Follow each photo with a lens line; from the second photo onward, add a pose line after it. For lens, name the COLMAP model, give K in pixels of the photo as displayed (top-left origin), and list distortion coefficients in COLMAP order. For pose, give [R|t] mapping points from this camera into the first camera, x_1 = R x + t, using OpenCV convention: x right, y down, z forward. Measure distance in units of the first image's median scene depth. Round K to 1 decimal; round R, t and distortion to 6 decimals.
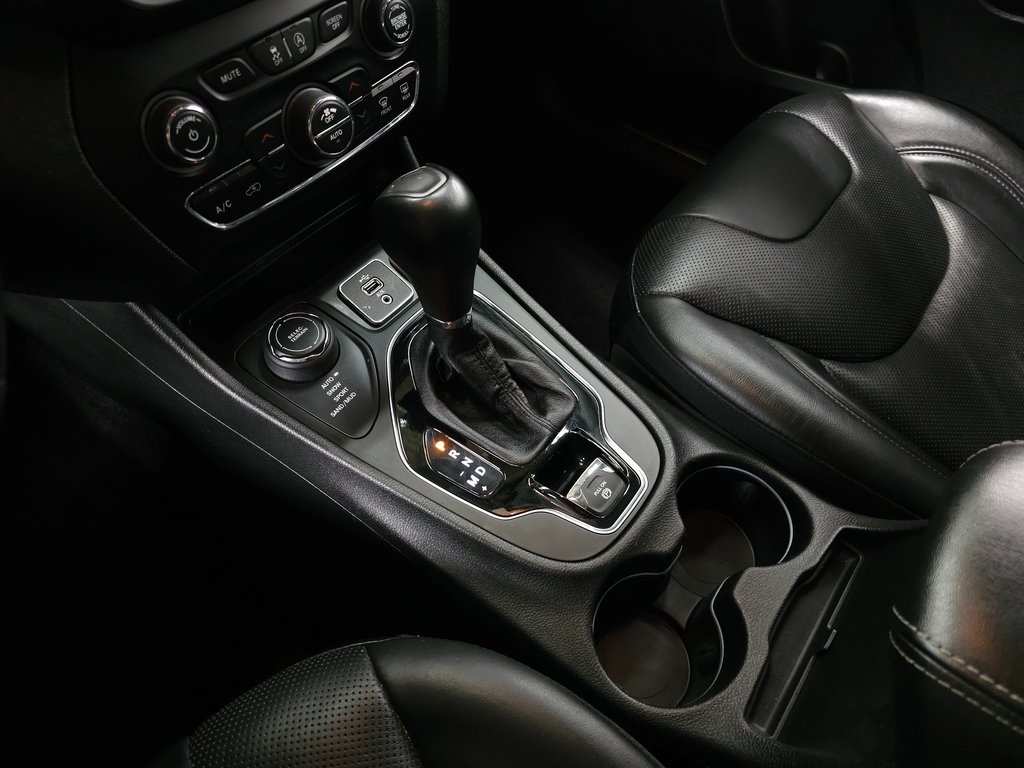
lens RADIAL K [[690.8, 0, 508.9], [0, 690.8, 382.6], [0, 0, 1]] dist [0.067527, -0.103340]
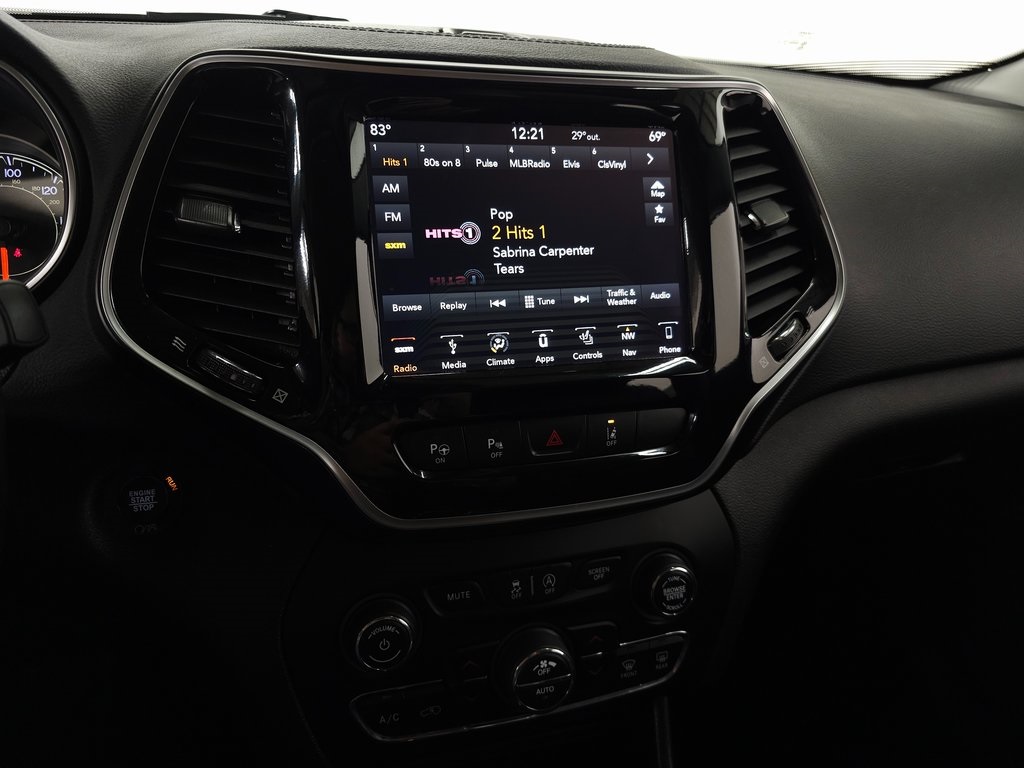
lens RADIAL K [[712.4, 0, 512.5], [0, 712.4, 382.3], [0, 0, 1]] dist [0.041529, -0.066788]
pose [[0.813980, 0.224517, -0.535750, 0.095204], [-0.479151, 0.780917, -0.400728, -0.262403], [0.328406, 0.582890, 0.743228, 0.115810]]
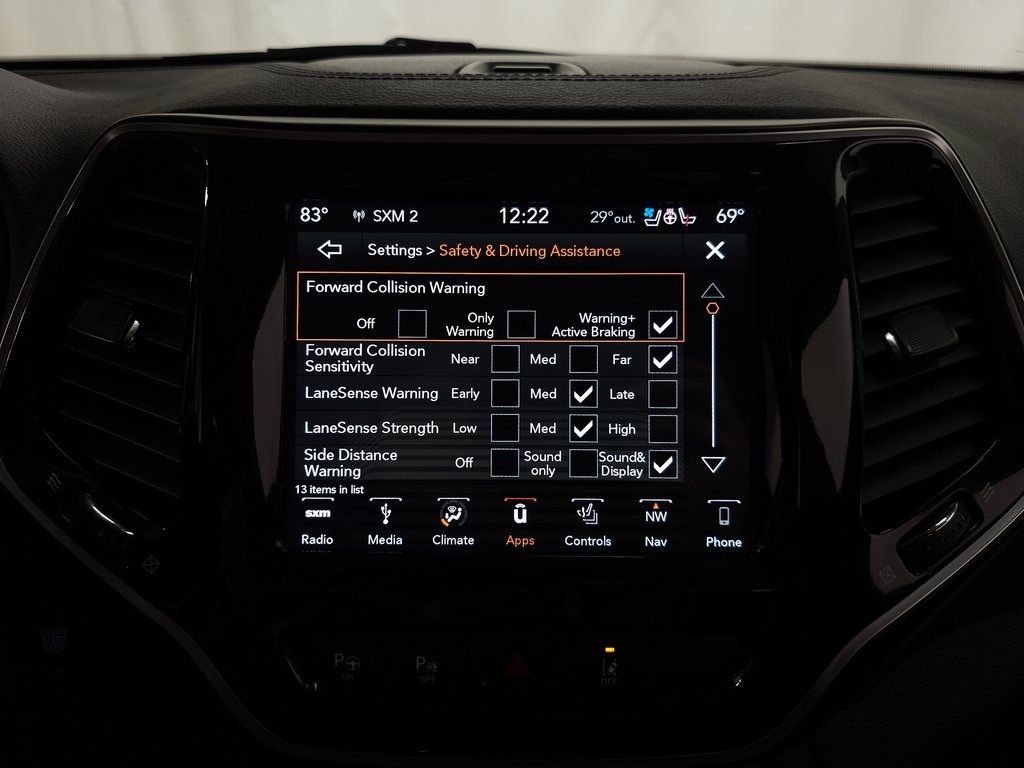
lens RADIAL K [[728.2, 0, 513.1], [0, 728.2, 376.2], [0, 0, 1]] dist [0.033038, -0.076572]
pose [[0.604737, 0.267947, -0.749999, 0.075175], [-0.635767, 0.729597, -0.251972, -0.559123], [0.479682, 0.629201, 0.611565, 0.275521]]
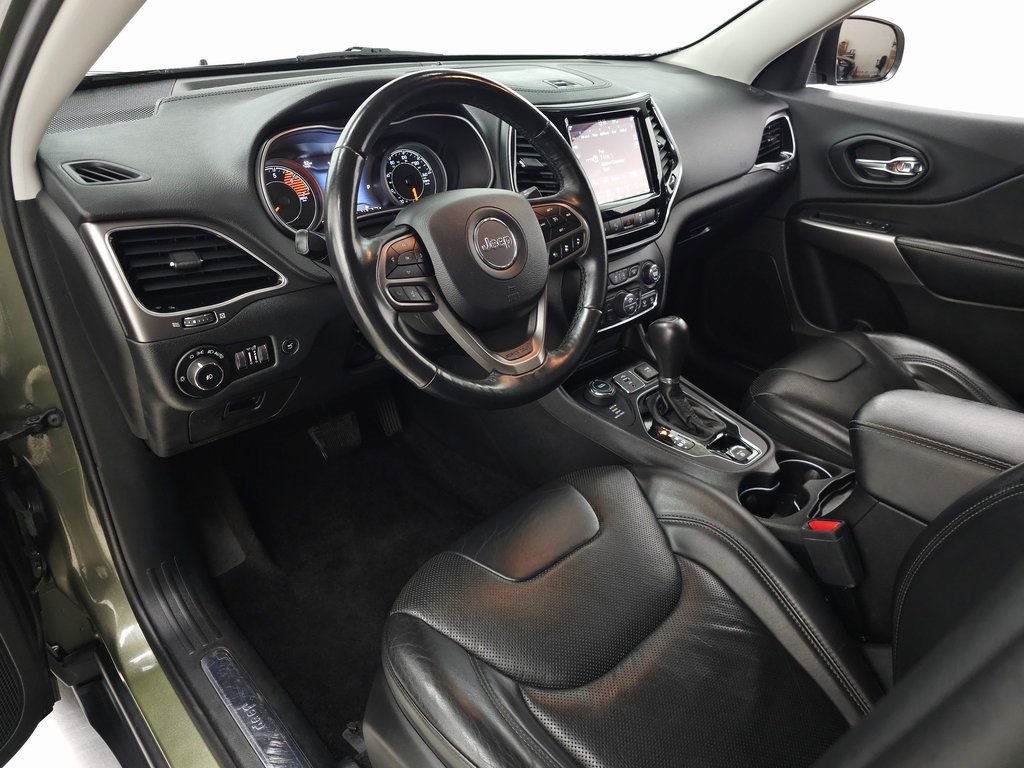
lens RADIAL K [[690.8, 0, 508.9], [0, 690.8, 382.6], [0, 0, 1]] dist [0.067527, -0.103340]
pose [[0.987463, 0.057373, -0.147053, -0.284930], [-0.115249, 0.898631, -0.423297, 0.988254], [0.107861, 0.434938, 0.893977, -1.177701]]
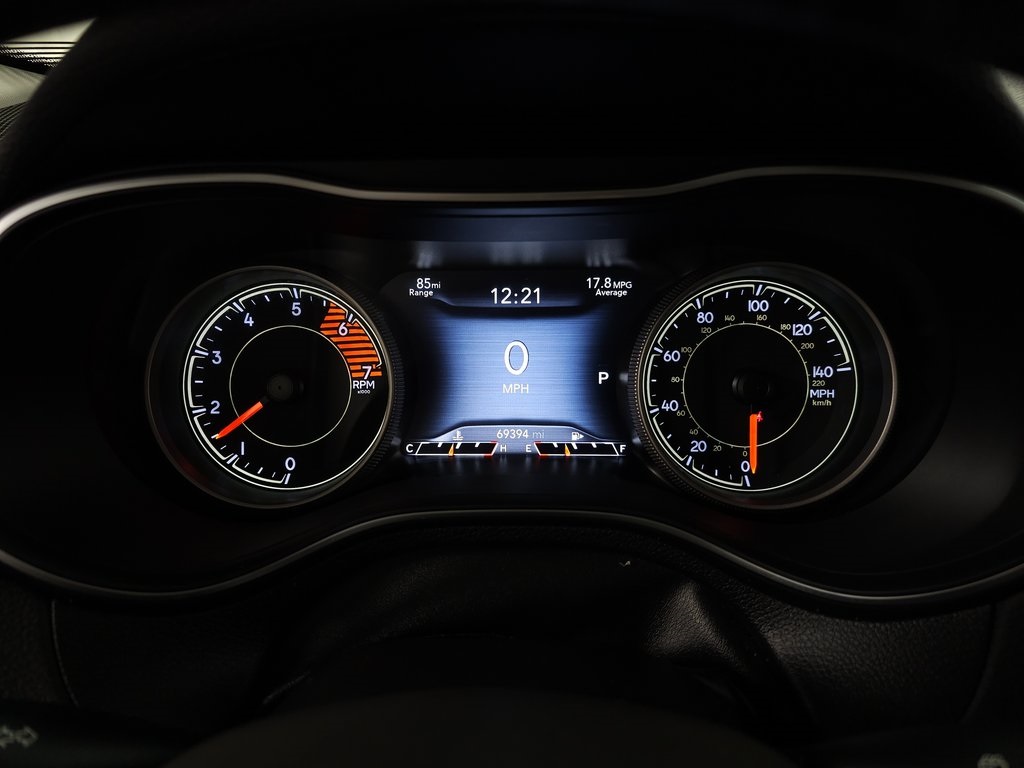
lens RADIAL K [[690.8, 0, 508.9], [0, 690.8, 382.6], [0, 0, 1]] dist [0.067527, -0.103340]
pose [[0.593803, 0.278649, -0.754820, -0.600446], [-0.627393, 0.747700, -0.217538, -0.192386], [0.503762, 0.602743, 0.618809, -0.043985]]
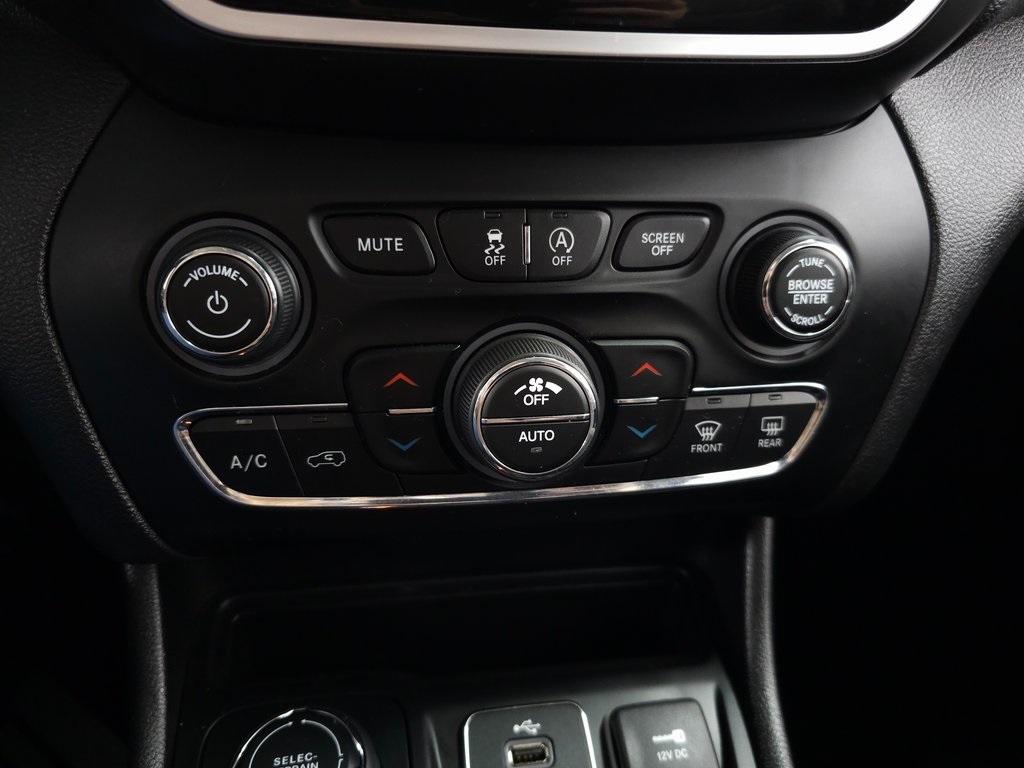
lens RADIAL K [[729.2, 0, 512.0], [0, 729.2, 384.0], [0, 0, 1]] dist [0.020197, -0.056961]
pose [[0.717732, 0.333107, -0.611474, 0.010409], [-0.569325, 0.786333, -0.239895, -0.245704], [0.400911, 0.520308, 0.754022, 0.590116]]
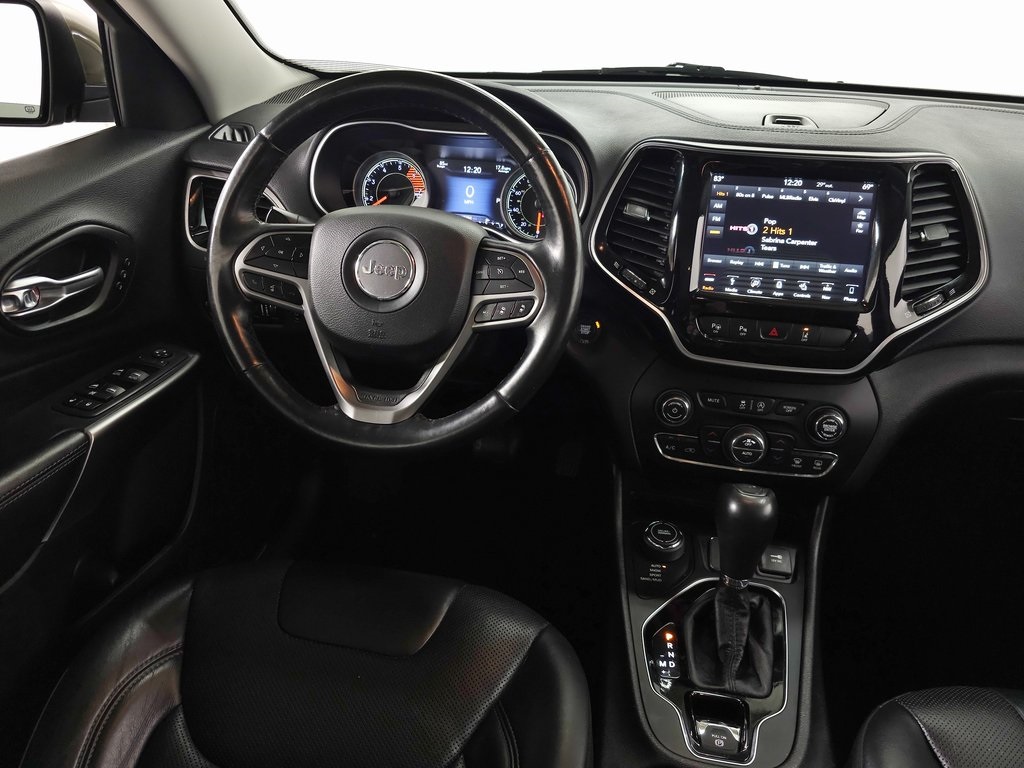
lens RADIAL K [[690.8, 0, 508.9], [0, 690.8, 382.6], [0, 0, 1]] dist [0.067527, -0.103340]
pose [[0.451866, 0.395582, -0.799582, 0.759521], [-0.726694, 0.683102, -0.072720, 0.079541], [0.517429, 0.613911, 0.596137, -0.433920]]
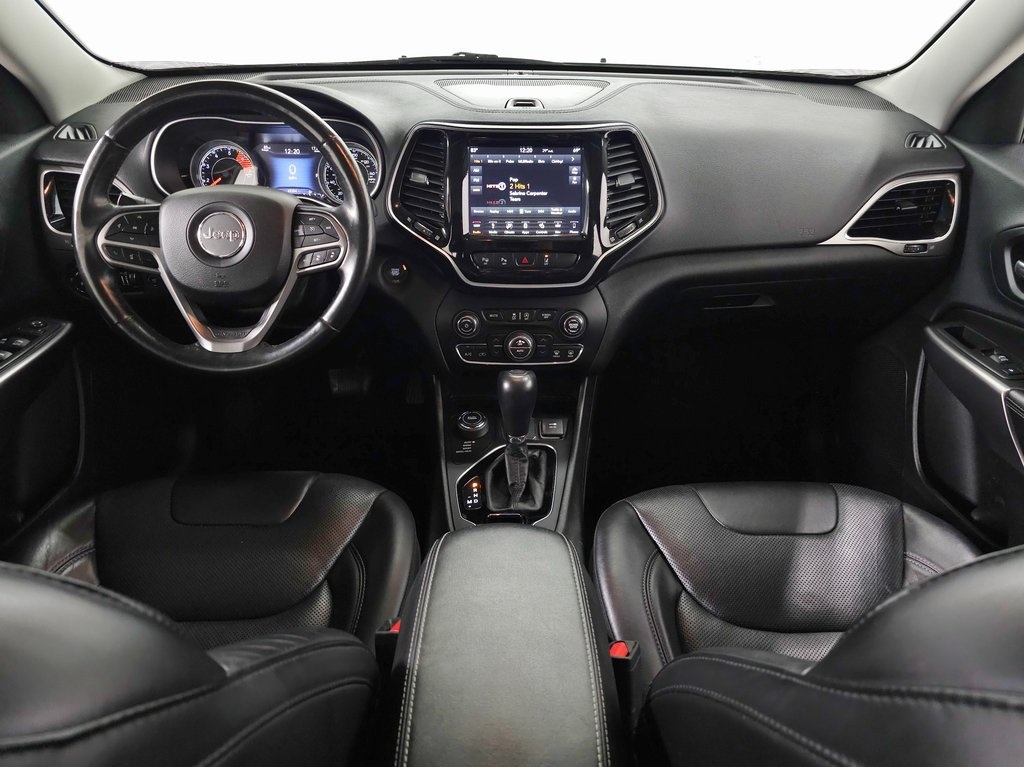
lens RADIAL K [[685.5, 0, 514.2], [0, 685.5, 381.4], [0, 0, 1]] dist [0.055237, -0.058225]
pose [[0.624156, 0.366509, -0.690000, 1.330986], [-0.624477, 0.764756, -0.158668, 0.108816], [0.469529, 0.529923, 0.706204, -0.594932]]
